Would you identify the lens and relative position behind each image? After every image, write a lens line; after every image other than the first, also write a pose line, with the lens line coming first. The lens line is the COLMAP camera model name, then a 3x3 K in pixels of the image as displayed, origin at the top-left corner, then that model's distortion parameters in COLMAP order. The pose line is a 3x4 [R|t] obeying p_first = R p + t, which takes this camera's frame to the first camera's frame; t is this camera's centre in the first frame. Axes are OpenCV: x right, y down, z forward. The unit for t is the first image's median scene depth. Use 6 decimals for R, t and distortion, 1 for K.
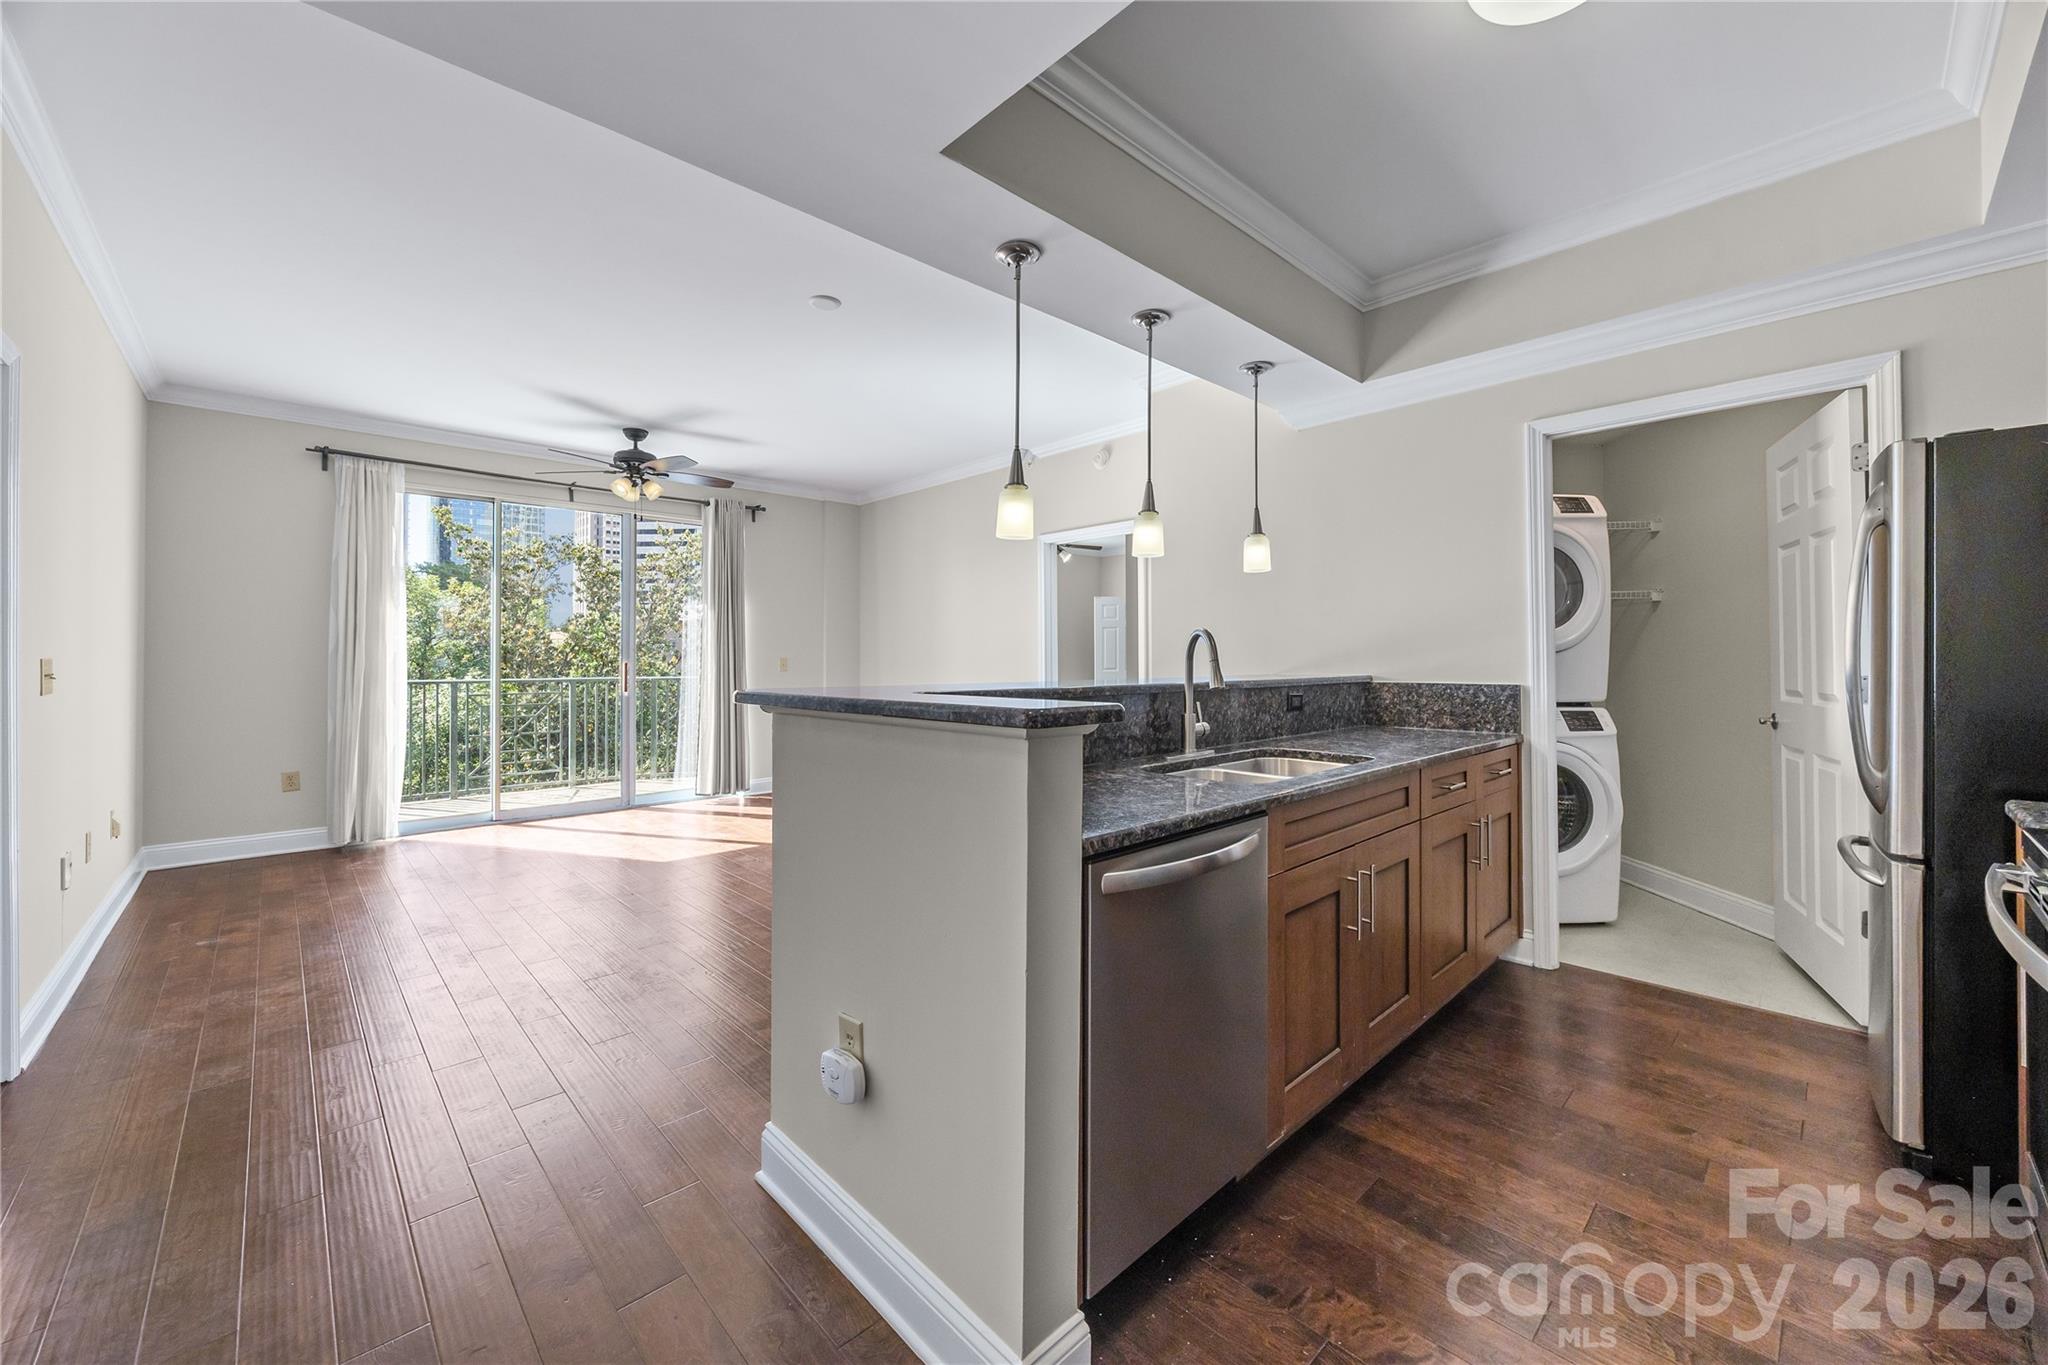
lens RADIAL K [[793.6, 0, 1026.0], [0, 793.6, 657.3], [0, 0, 1]] dist [-0.002977, 0.000005]
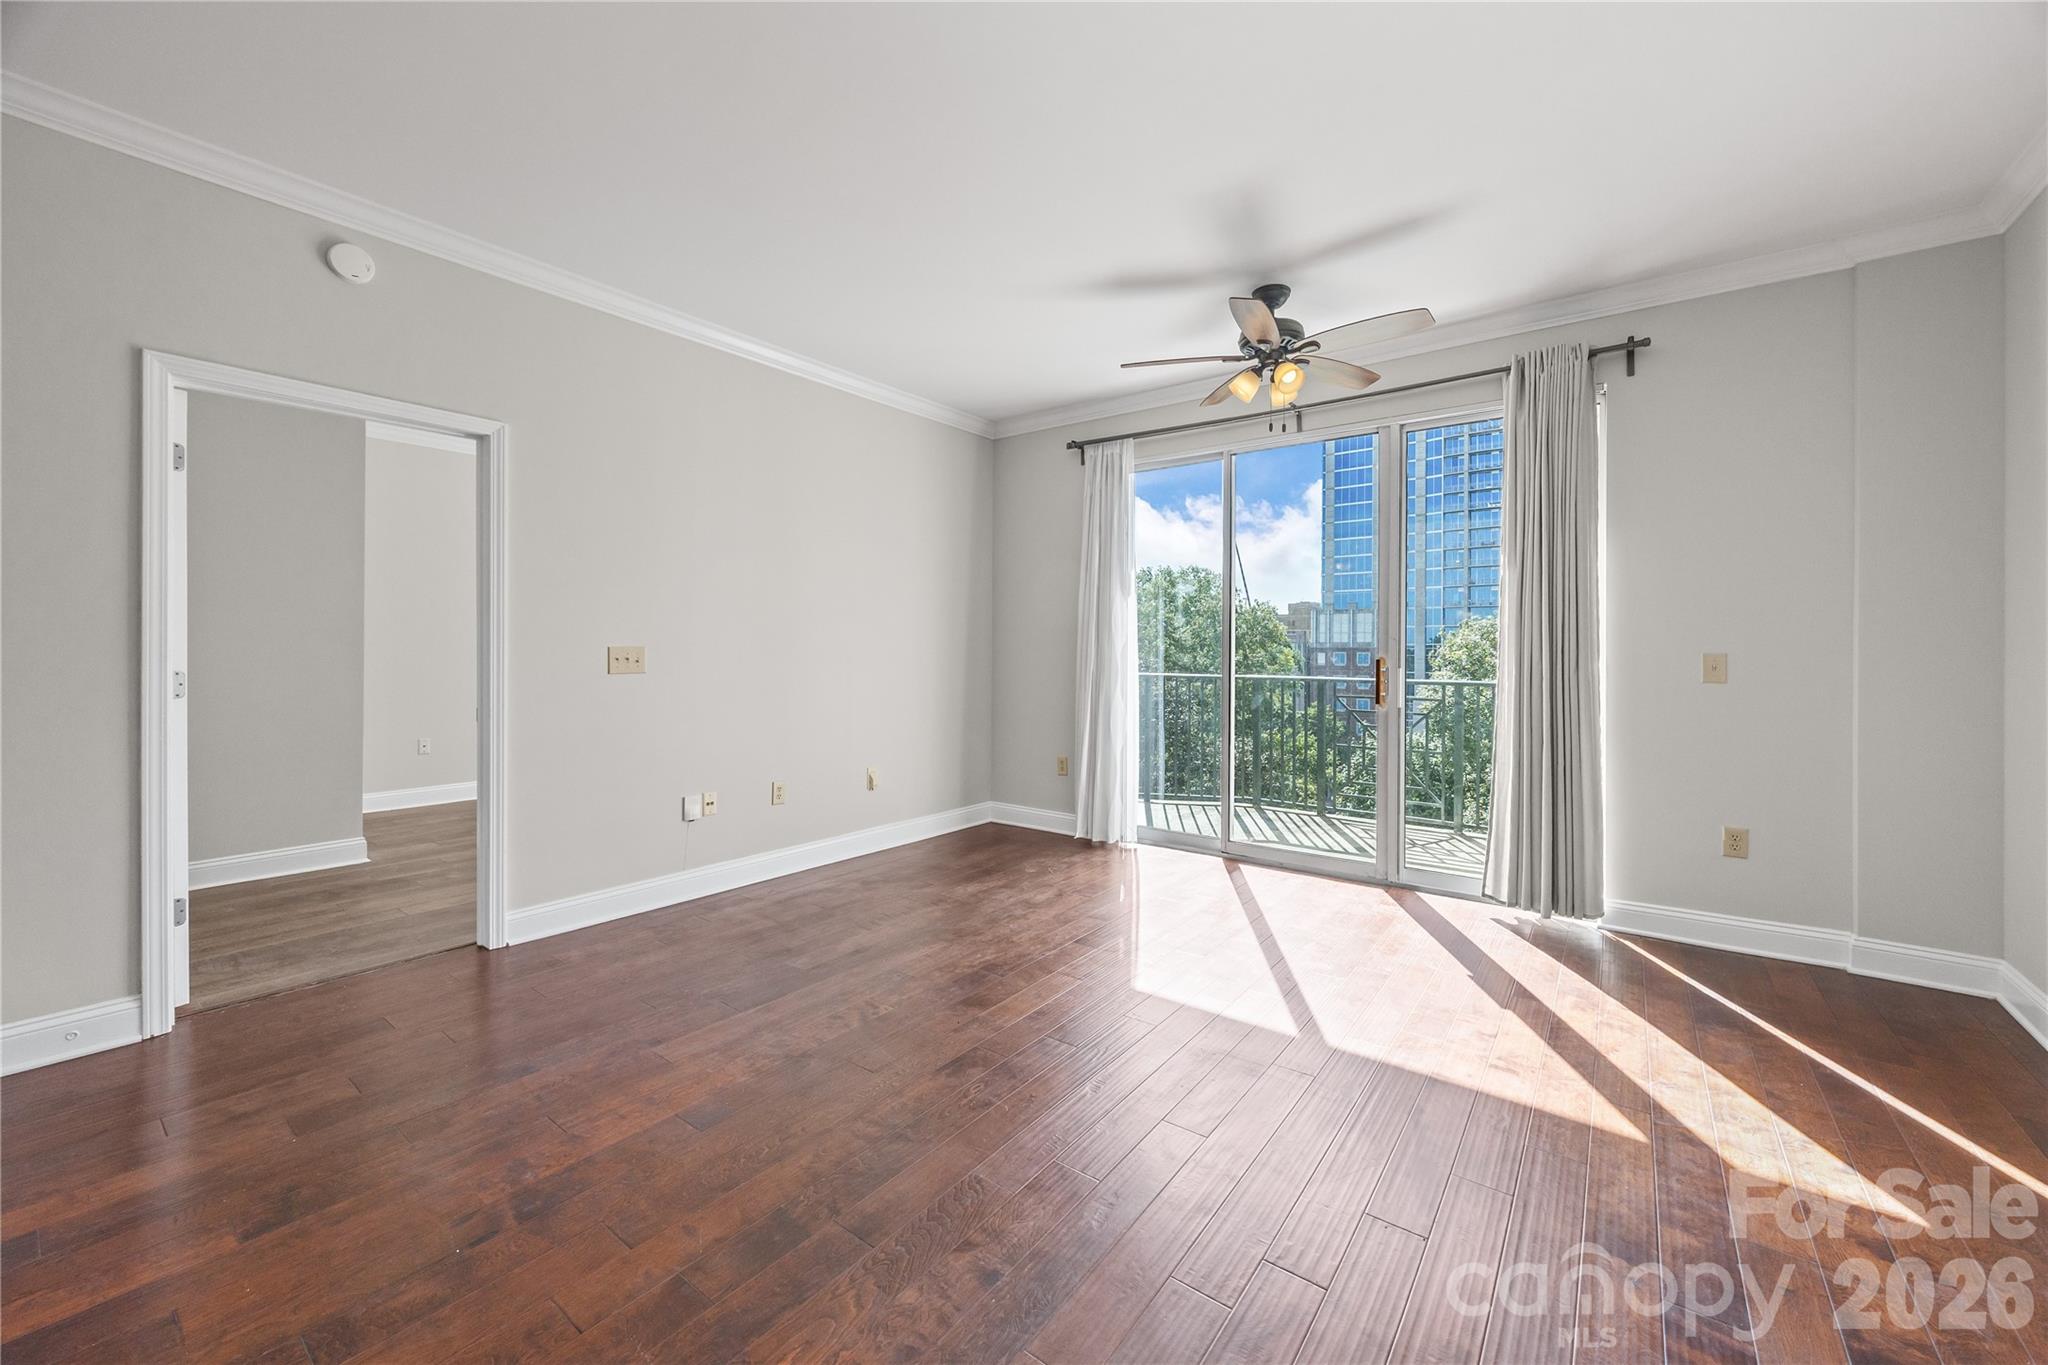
lens RADIAL K [[793.6, 0, 1026.0], [0, 793.6, 657.3], [0, 0, 1]] dist [-0.002977, 0.000005]
pose [[0.156642, 0.012174, -0.987580, 0.175790], [-0.007129, 0.999912, 0.011195, 0.000732], [0.987630, 0.005287, 0.156715, 1.173249]]
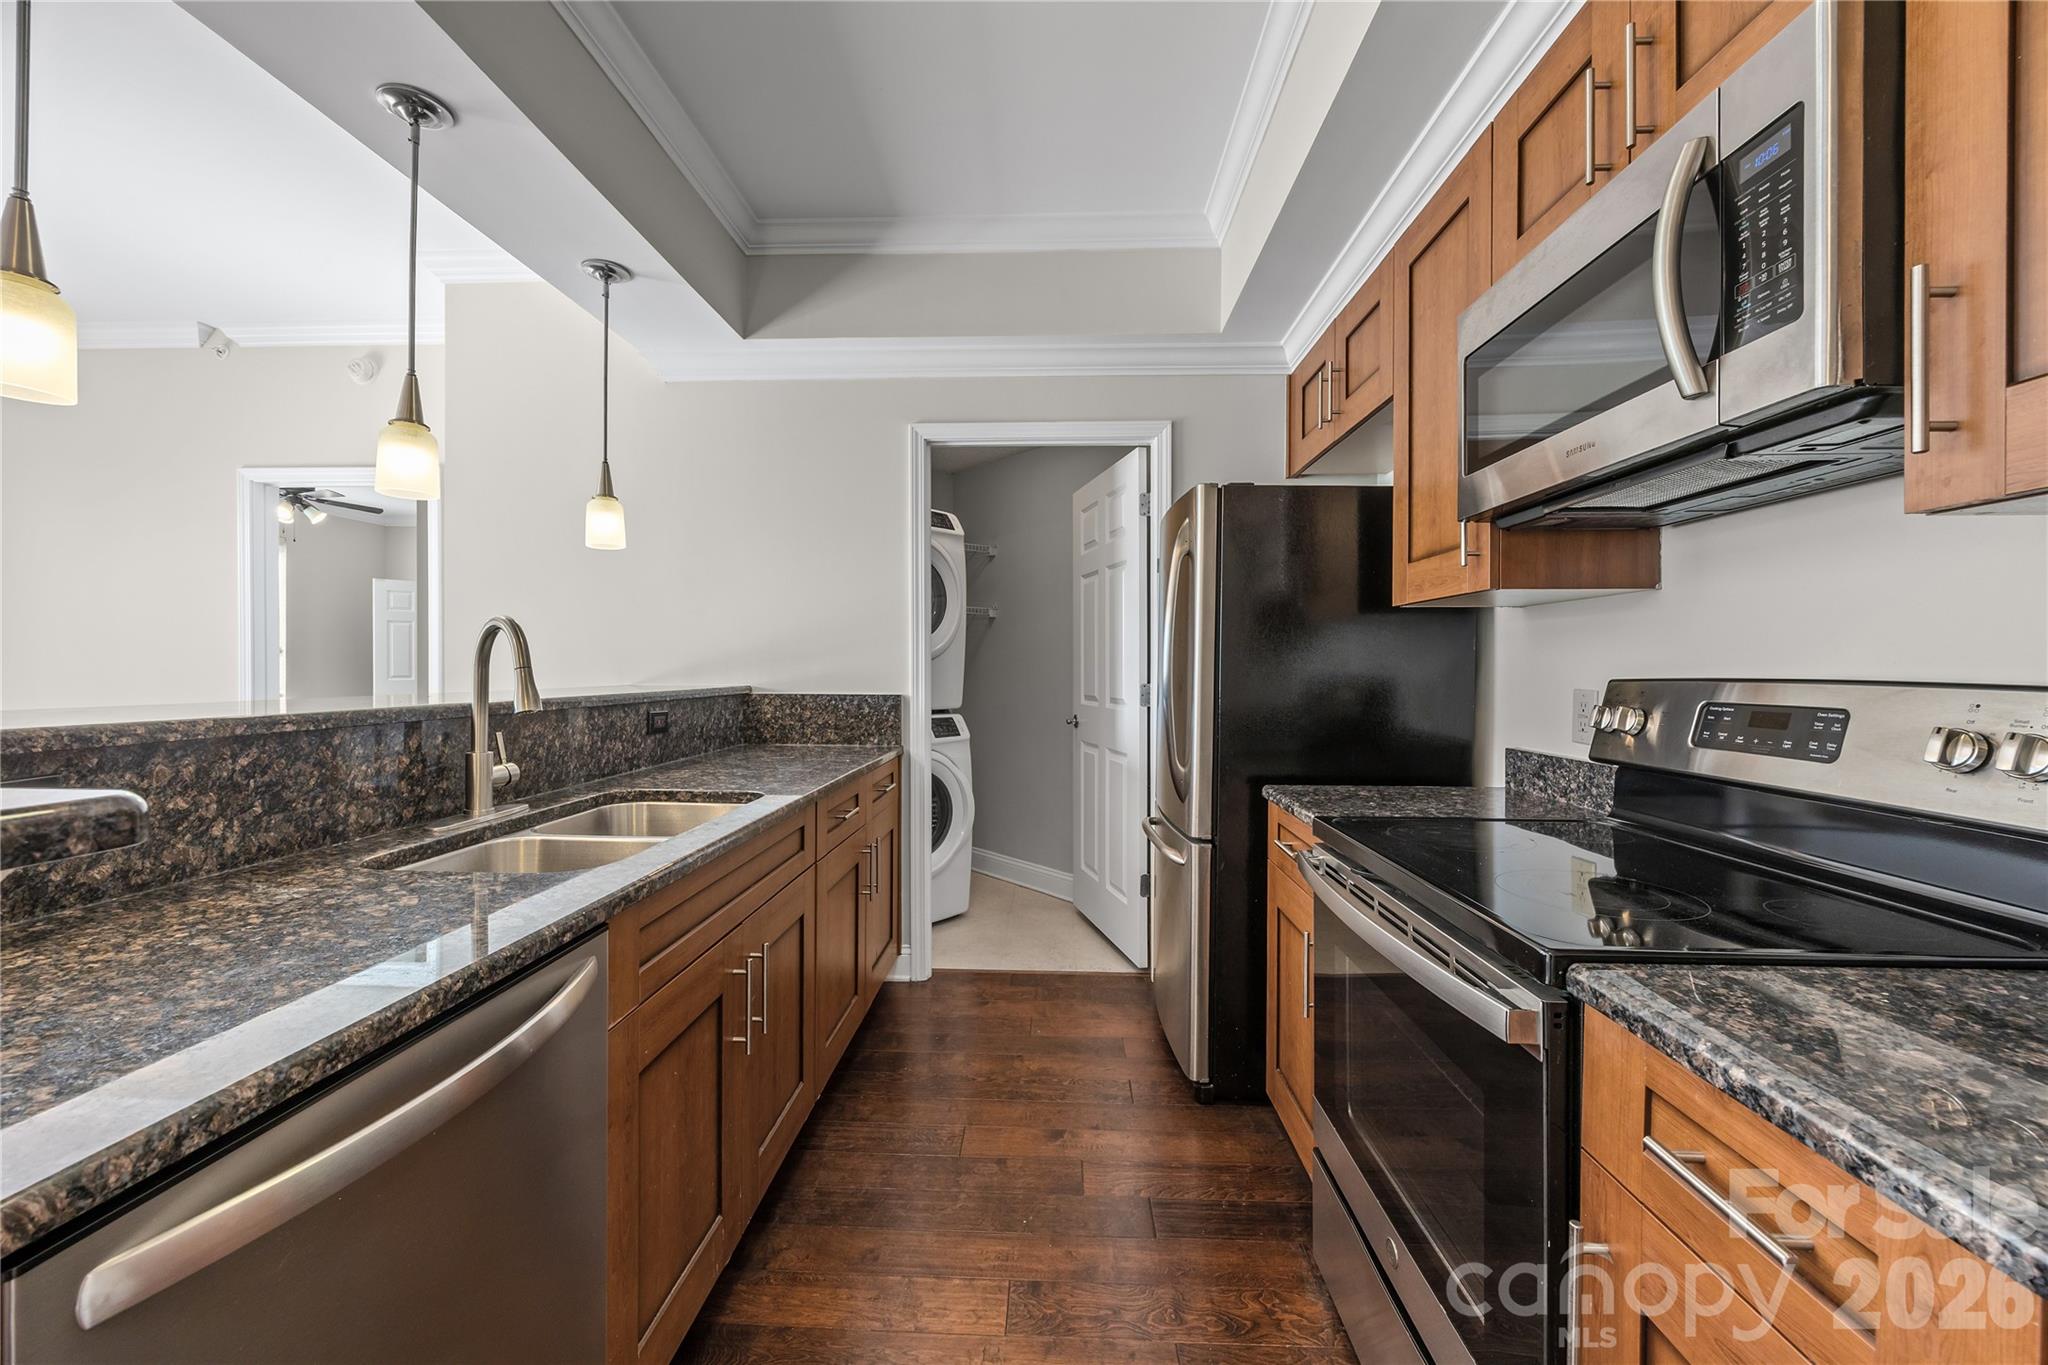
lens RADIAL K [[787.6, 0, 1027.8], [0, 787.6, 671.8], [0, 0, 1]] dist [-0.004932, 0.000027]
pose [[0.720777, 0.003465, 0.693159, 0.066744], [-0.009280, 0.999946, 0.004652, 0.000958], [-0.693105, -0.009786, 0.720770, 0.196078]]
